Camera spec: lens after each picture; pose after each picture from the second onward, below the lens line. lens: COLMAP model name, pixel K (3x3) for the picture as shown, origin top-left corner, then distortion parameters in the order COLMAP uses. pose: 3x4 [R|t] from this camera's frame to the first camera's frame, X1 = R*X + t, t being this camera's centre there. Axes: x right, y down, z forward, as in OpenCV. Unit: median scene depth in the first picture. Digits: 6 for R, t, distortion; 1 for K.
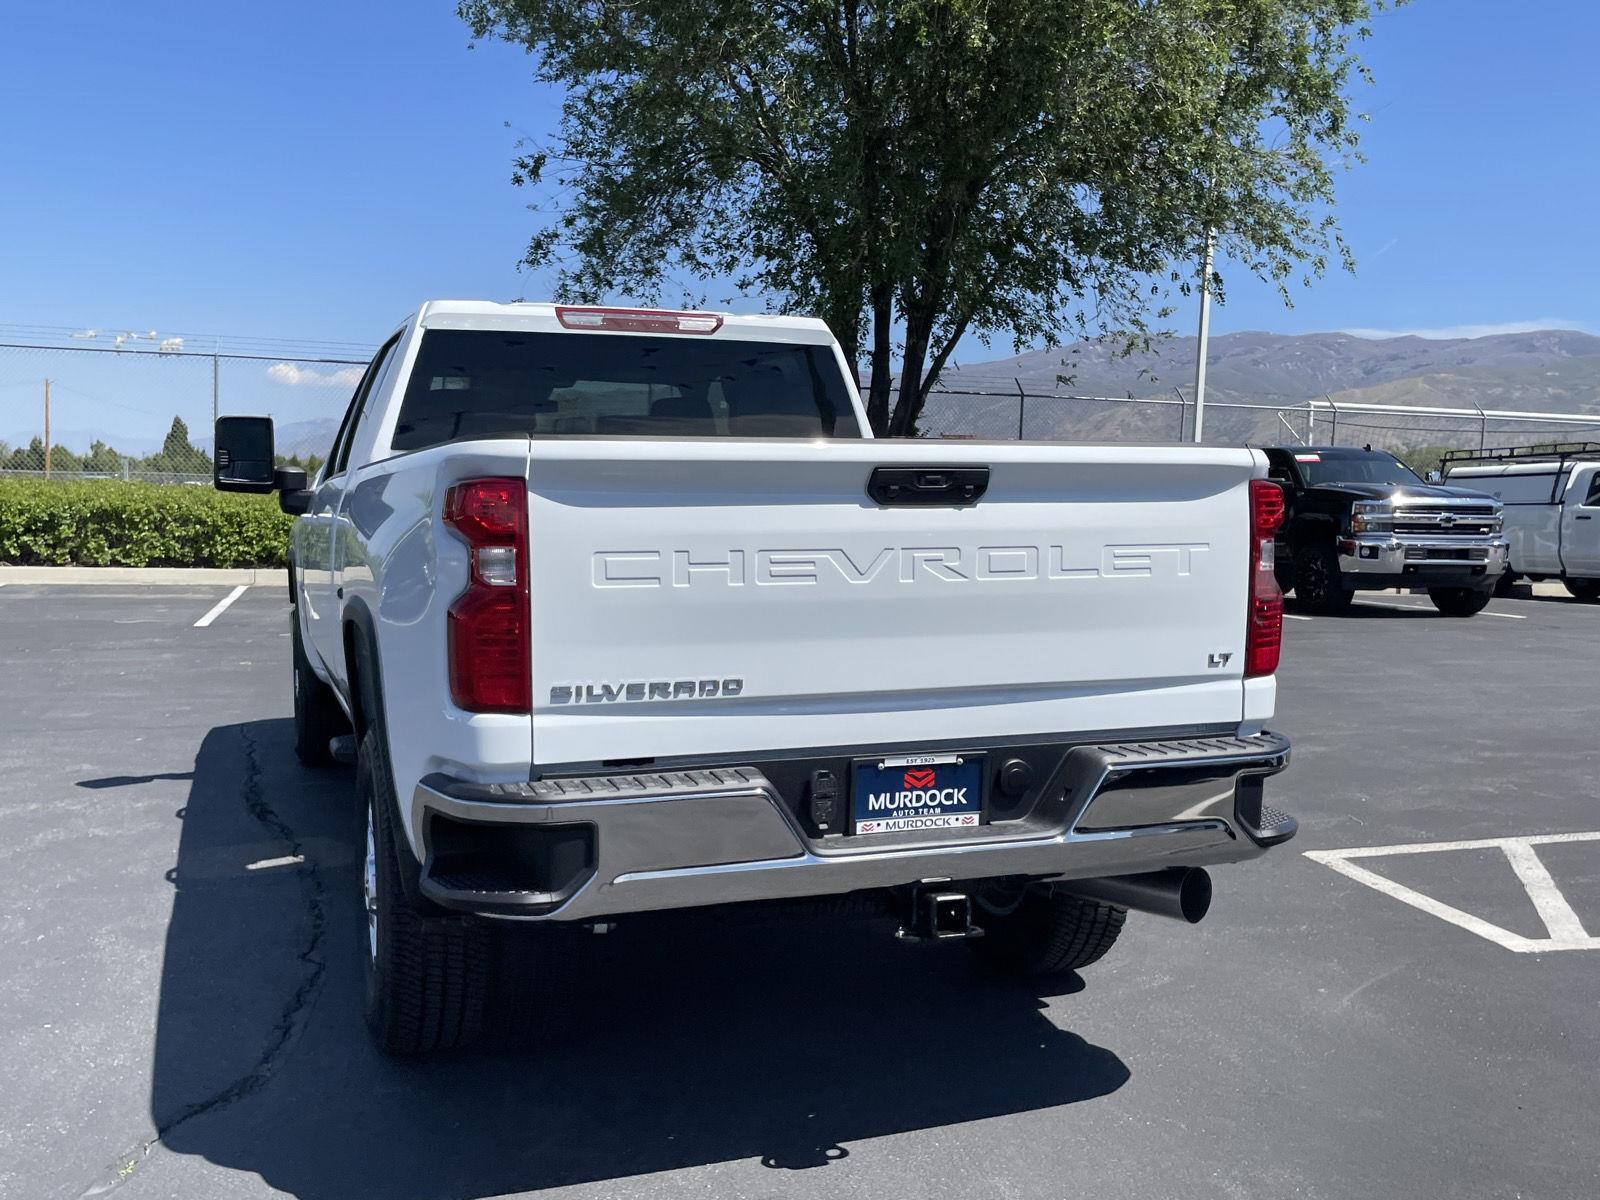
lens RADIAL K [[1516.7, 0, 803.4], [0, 1516.7, 594.3], [0, 0, 1]] dist [0.117257, -0.197013]
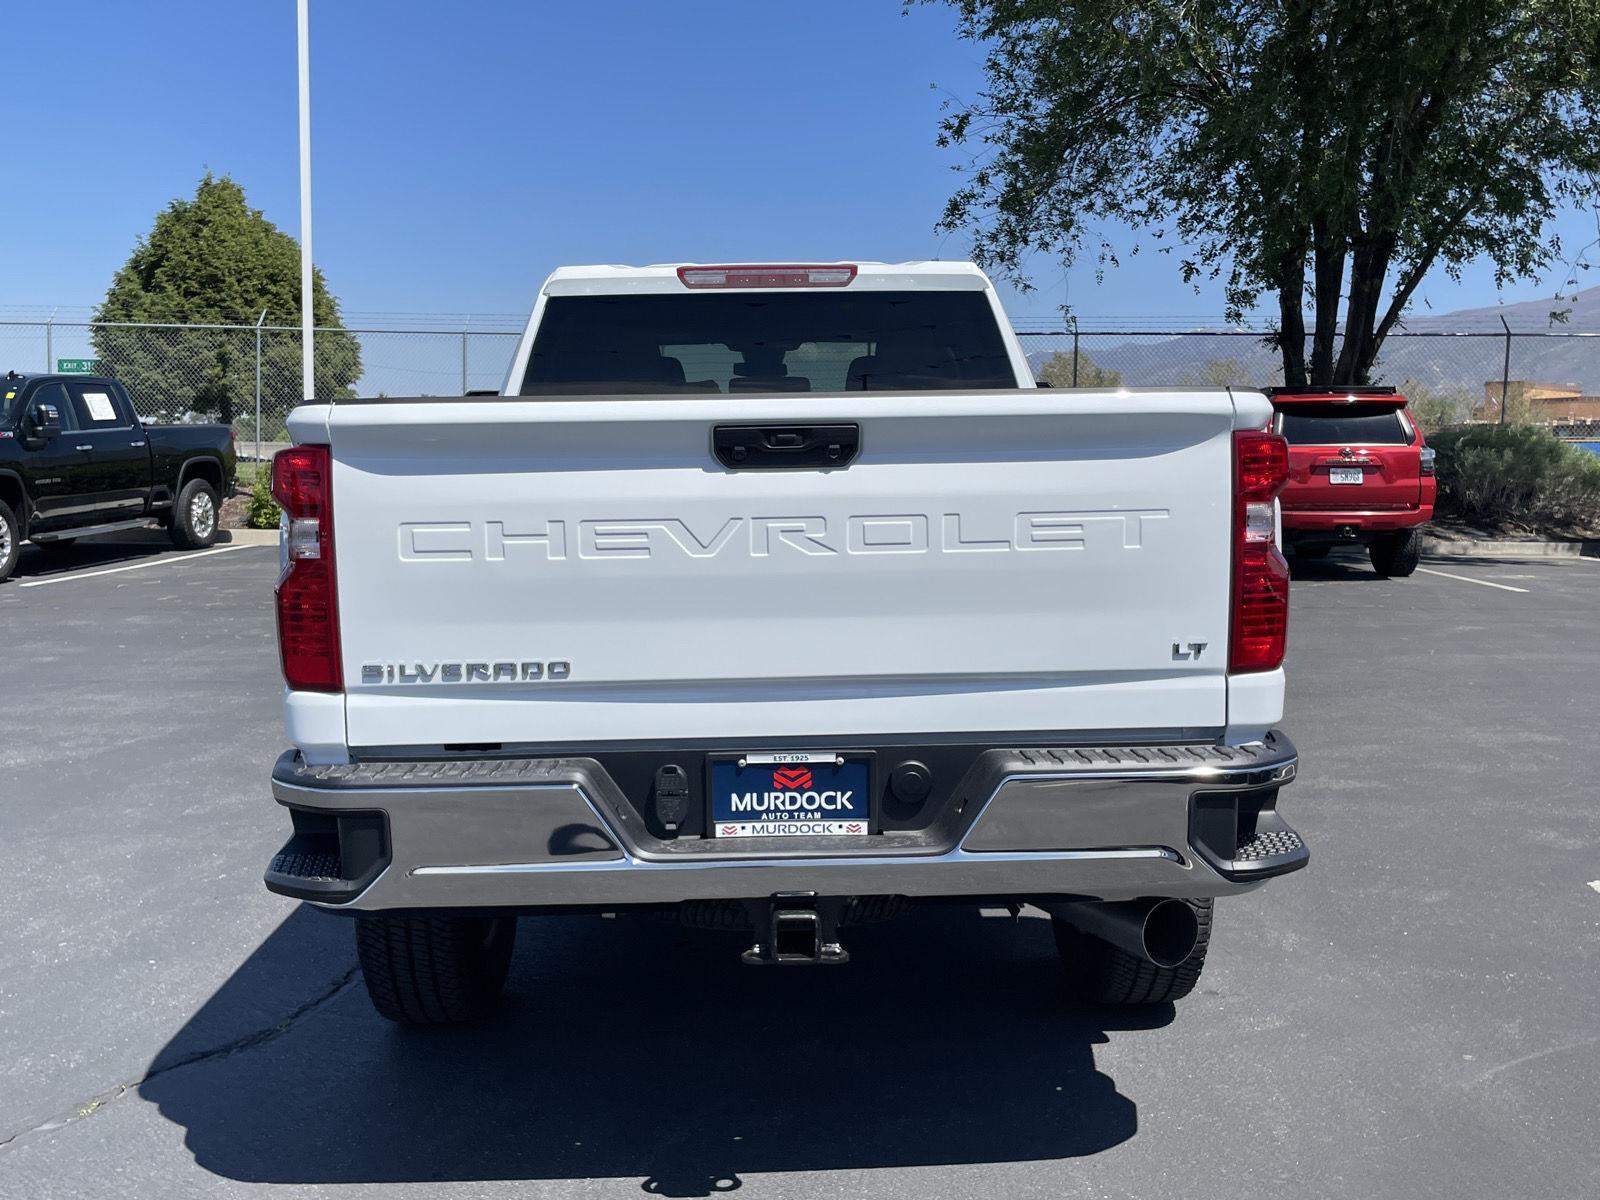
lens RADIAL K [[1516.3, 0, 804.8], [0, 1516.3, 595.0], [0, 0, 1]] dist [0.105992, -0.149884]
pose [[0.947278, 0.012047, -0.320186, 0.361780], [-0.004136, 0.999669, 0.025377, -0.007651], [0.320386, -0.022715, 0.947015, 0.168244]]
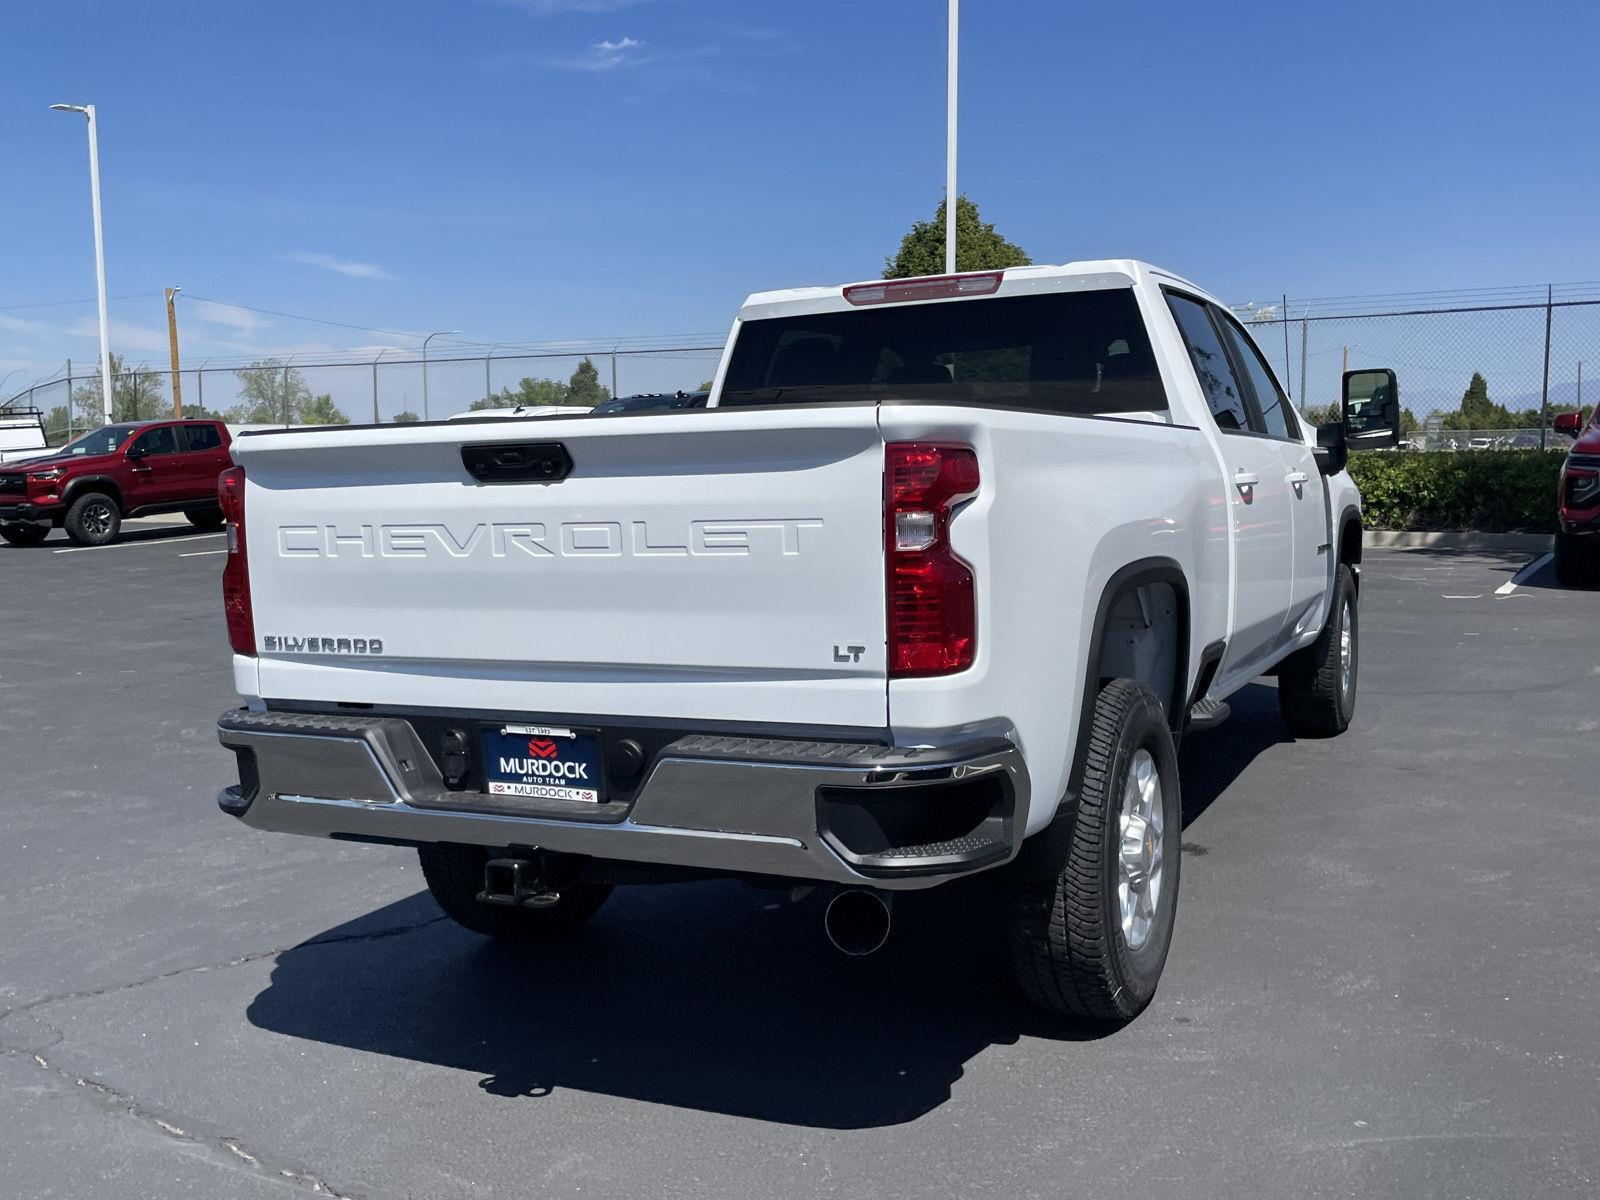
lens RADIAL K [[1516.7, 0, 803.4], [0, 1516.7, 594.3], [0, 0, 1]] dist [0.117257, -0.197013]
pose [[0.683751, 0.036499, -0.728802, 0.935674], [-0.016590, 0.999268, 0.034480, -0.020839], [0.729527, -0.011485, 0.683856, 0.423754]]
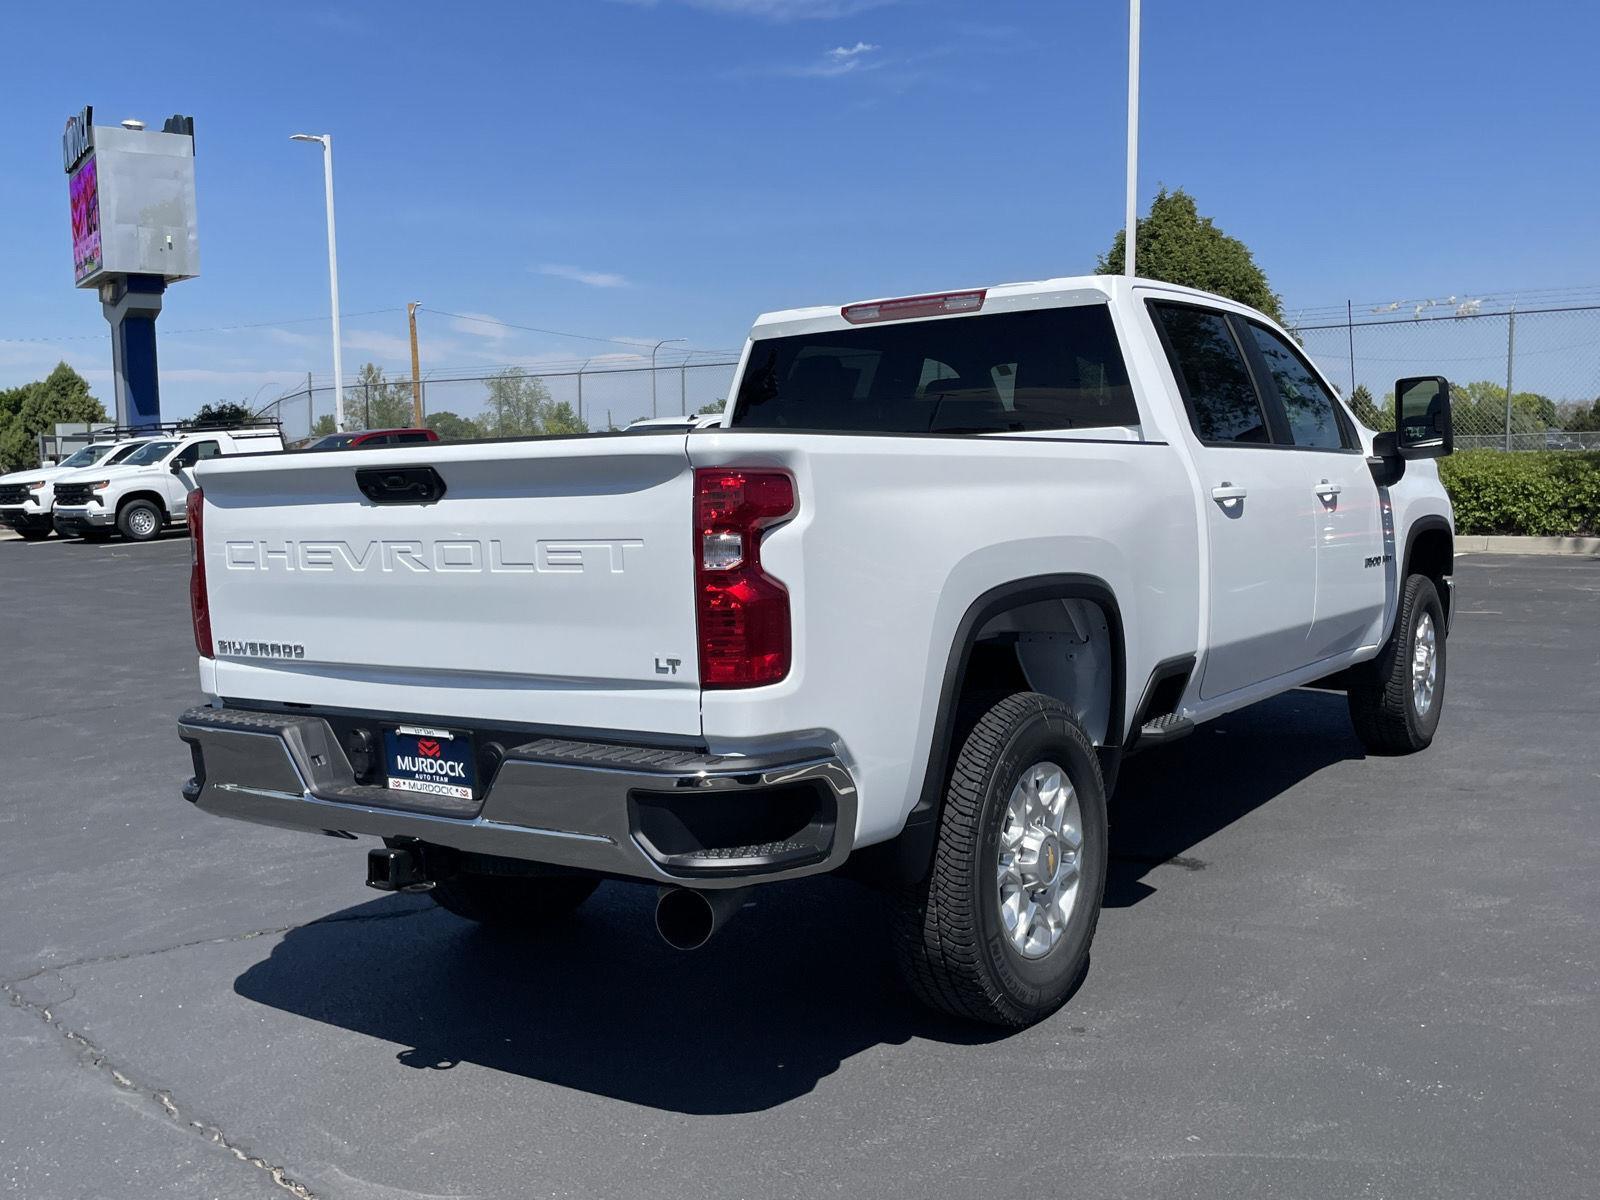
lens RADIAL K [[1516.7, 0, 803.4], [0, 1516.7, 594.3], [0, 0, 1]] dist [0.117257, -0.197013]
pose [[0.567670, 0.041415, -0.822214, 1.138508], [-0.020280, 0.999134, 0.036325, -0.037128], [0.823006, -0.003946, 0.568018, 0.586526]]
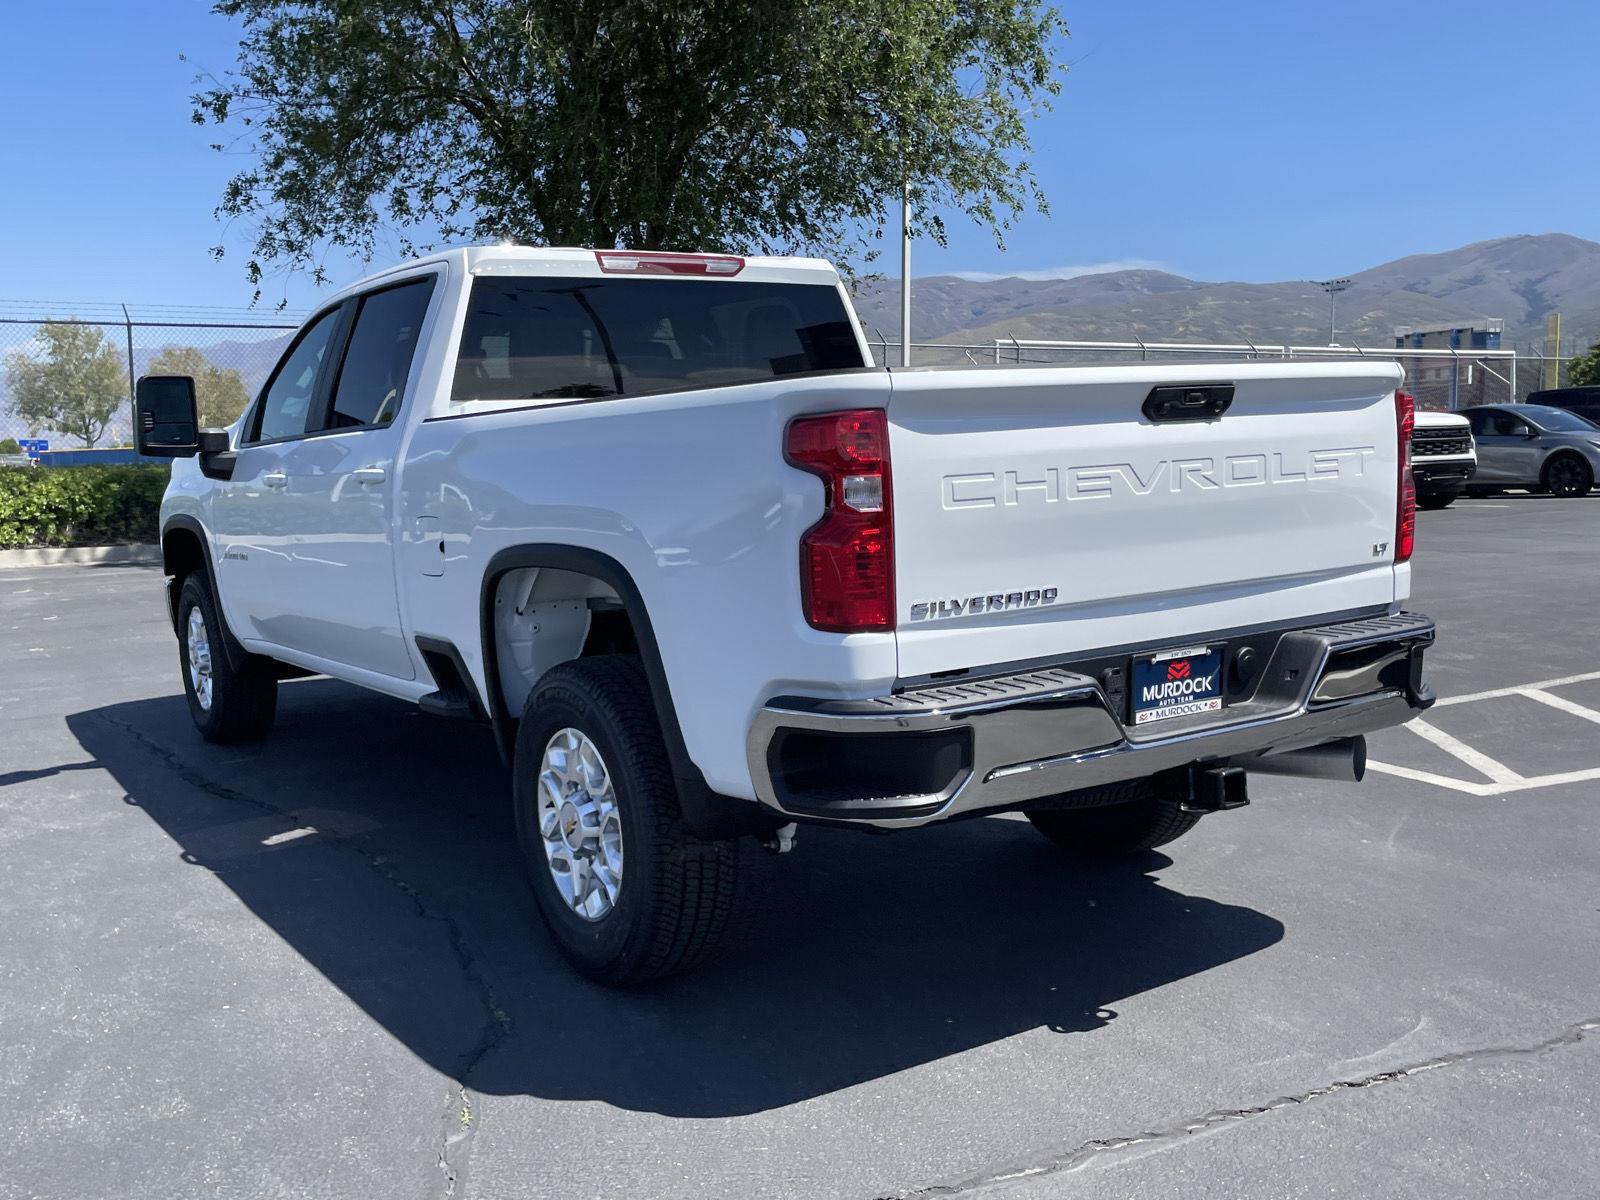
lens RADIAL K [[1516.3, 0, 804.8], [0, 1516.3, 595.0], [0, 0, 1]] dist [0.105992, -0.149884]
pose [[0.971680, -0.066136, 0.226855, -0.432116], [0.058481, 0.997474, 0.040308, 0.006243], [-0.228948, -0.025900, 0.973094, -0.014380]]
